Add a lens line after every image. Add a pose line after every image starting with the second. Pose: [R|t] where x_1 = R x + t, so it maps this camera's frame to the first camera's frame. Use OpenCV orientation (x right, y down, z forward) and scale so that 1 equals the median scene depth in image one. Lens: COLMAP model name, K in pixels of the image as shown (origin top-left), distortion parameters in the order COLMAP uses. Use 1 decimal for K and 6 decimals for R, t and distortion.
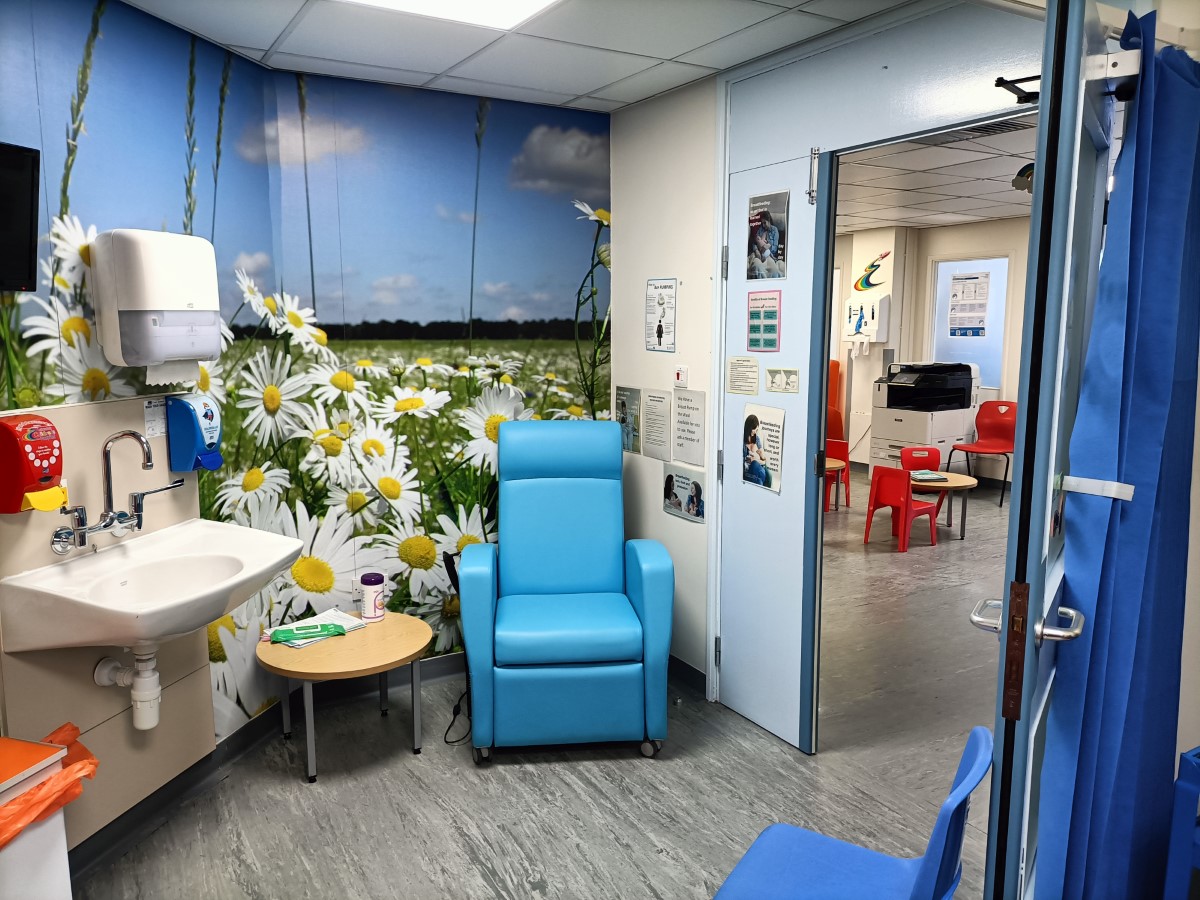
lens RADIAL K [[894.8, 0, 597.2], [0, 894.8, 451.6], [0, 0, 1]] dist [0.002899, -0.000605]
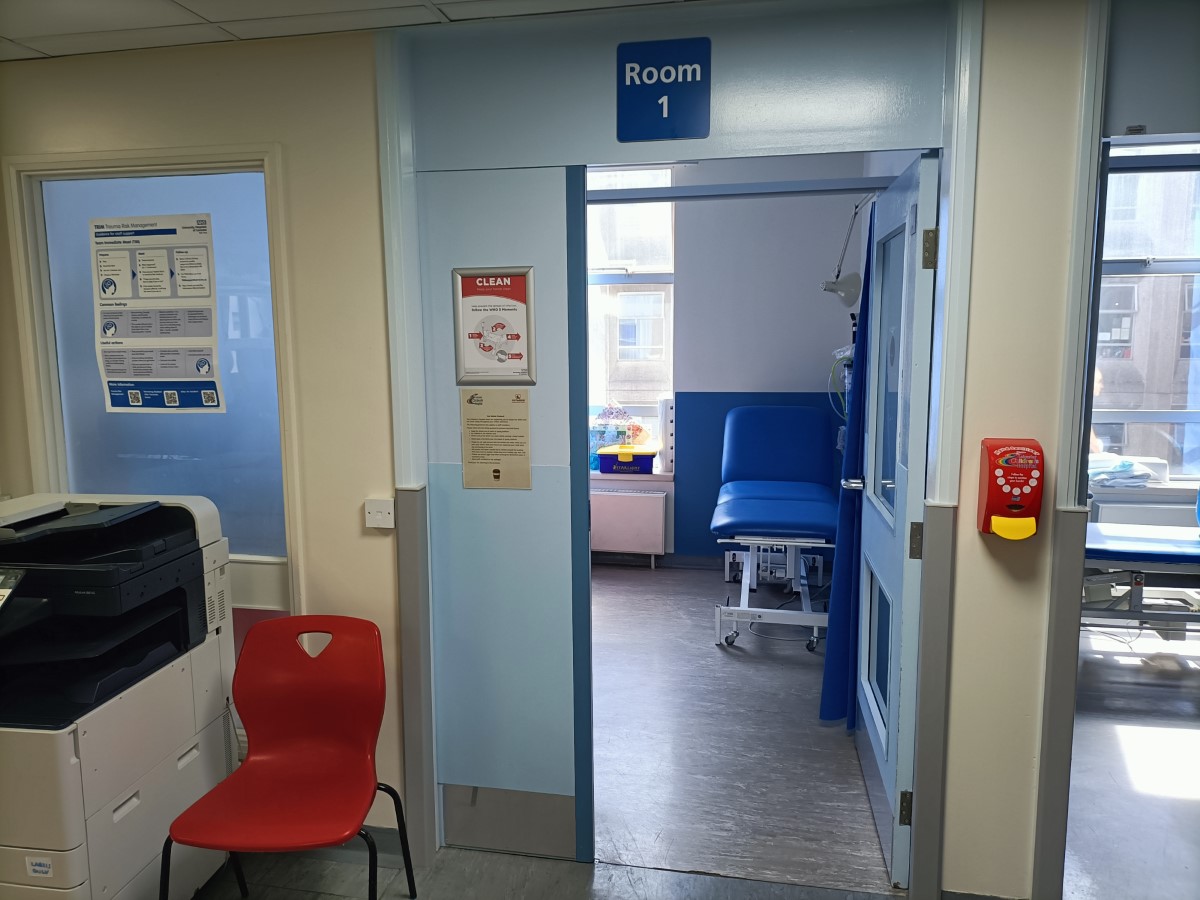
lens RADIAL K [[894.8, 0, 595.2], [0, 894.8, 446.3], [0, 0, 1]] dist [0.002899, -0.000605]
pose [[0.660177, -0.113279, 0.742519, 0.272883], [0.110438, 0.992457, 0.053218, -0.115749], [-0.742947, 0.046869, 0.667708, 0.666356]]
